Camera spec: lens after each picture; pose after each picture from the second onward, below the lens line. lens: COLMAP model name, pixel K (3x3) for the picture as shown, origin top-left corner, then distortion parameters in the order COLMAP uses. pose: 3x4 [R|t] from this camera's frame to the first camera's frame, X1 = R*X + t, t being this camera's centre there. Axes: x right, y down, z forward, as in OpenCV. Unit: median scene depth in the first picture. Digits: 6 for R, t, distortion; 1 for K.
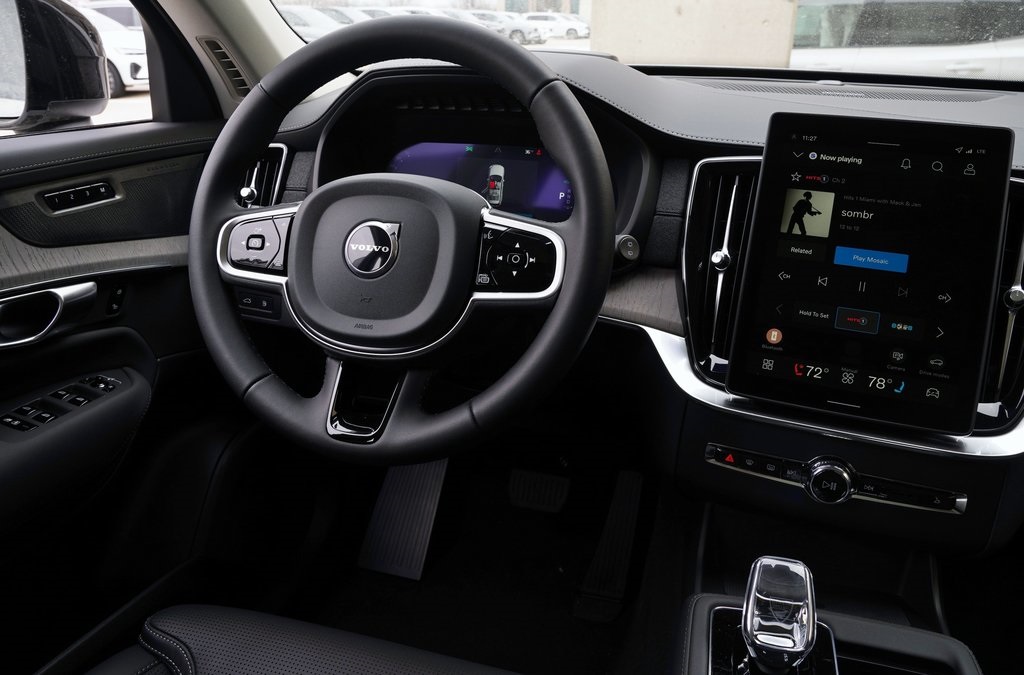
lens RADIAL K [[752.8, 0, 541.6], [0, 752.8, 322.6], [0, 0, 1]] dist [-0.082579, 0.036343]
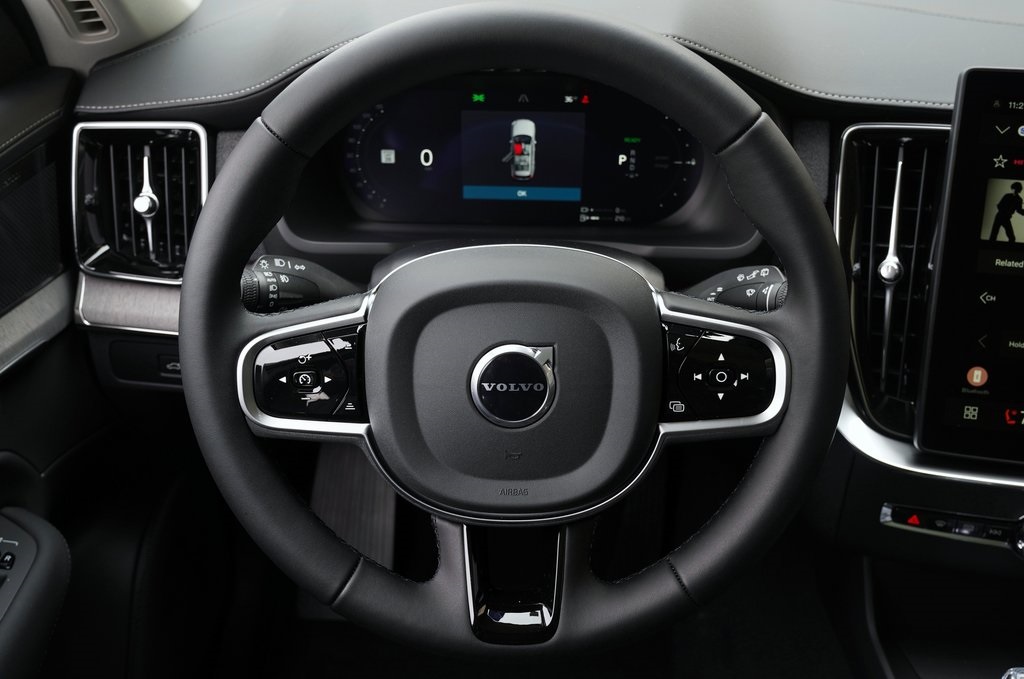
lens RADIAL K [[1001.1, 0, 554.2], [0, 1001.1, 326.9], [0, 0, 1]] dist [0.030693, 0.000000]
pose [[0.968353, -0.139831, 0.206737, -0.329576], [0.088861, 0.967201, 0.237962, -0.322817], [-0.233230, -0.212060, 0.949017, 0.113147]]
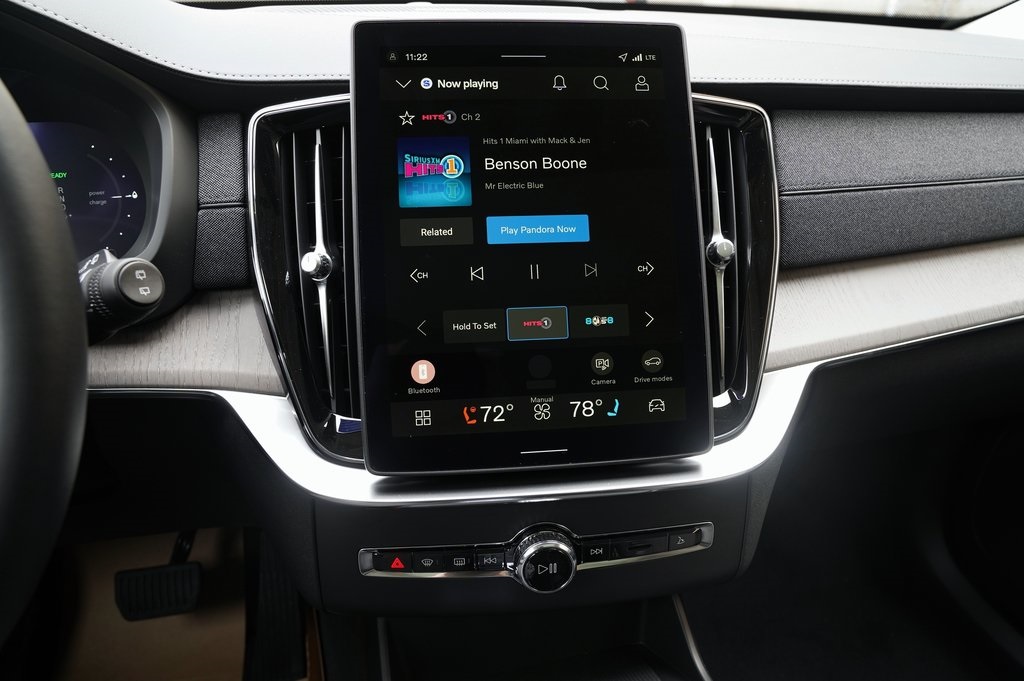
lens RADIAL K [[693.4, 0, 514.8], [0, 693.4, 344.1], [0, 0, 1]] dist [-0.090382, 0.053249]
pose [[0.876600, -0.216401, 0.429818, 0.130782], [0.185620, 0.976116, 0.112881, -0.057225], [-0.443980, -0.019169, 0.895832, 0.436233]]
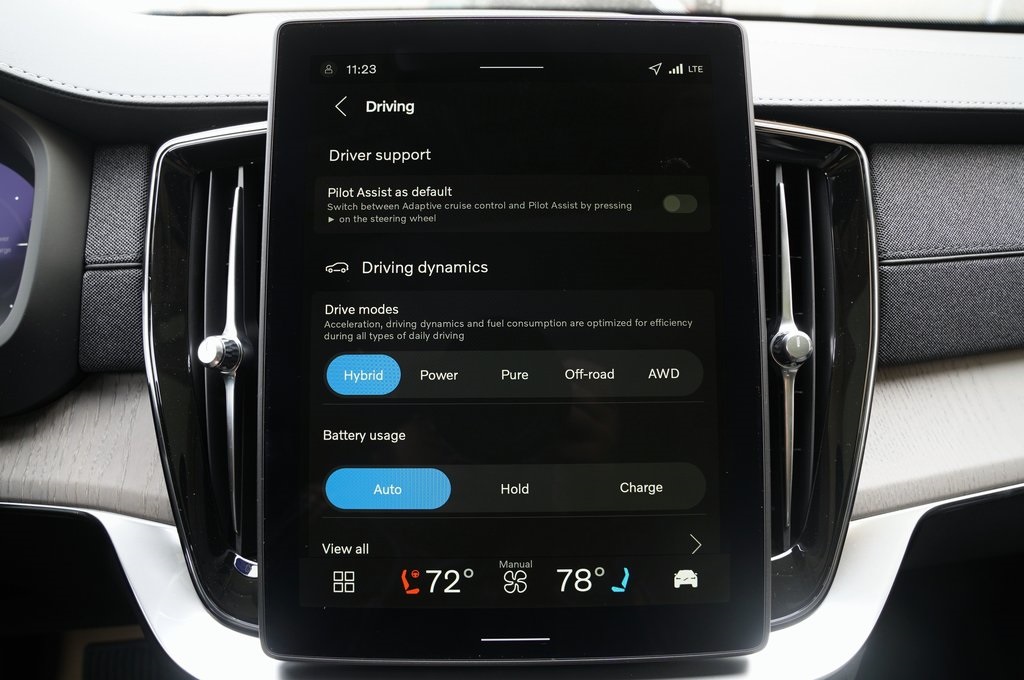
lens RADIAL K [[693.4, 0, 508.1], [0, 693.4, 344.0], [0, 0, 1]] dist [-0.090382, 0.053249]
pose [[0.921962, -0.172825, 0.346579, 0.275541], [0.159195, 0.984926, 0.067656, -0.096148], [-0.353047, -0.007203, 0.935578, 0.581763]]
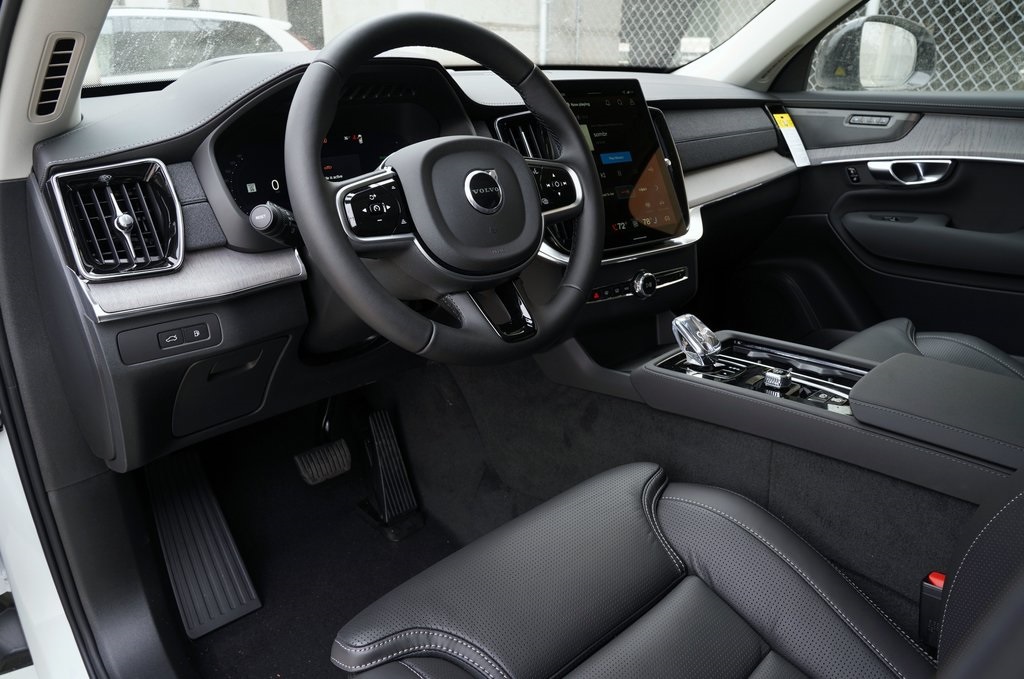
lens RADIAL K [[693.4, 0, 513.3], [0, 693.4, 345.0], [0, 0, 1]] dist [-0.090382, 0.053249]
pose [[0.554868, -0.338129, 0.760125, -1.052214], [0.327341, 0.928715, 0.174174, -0.036438], [-0.764833, 0.152177, 0.625998, 0.230380]]
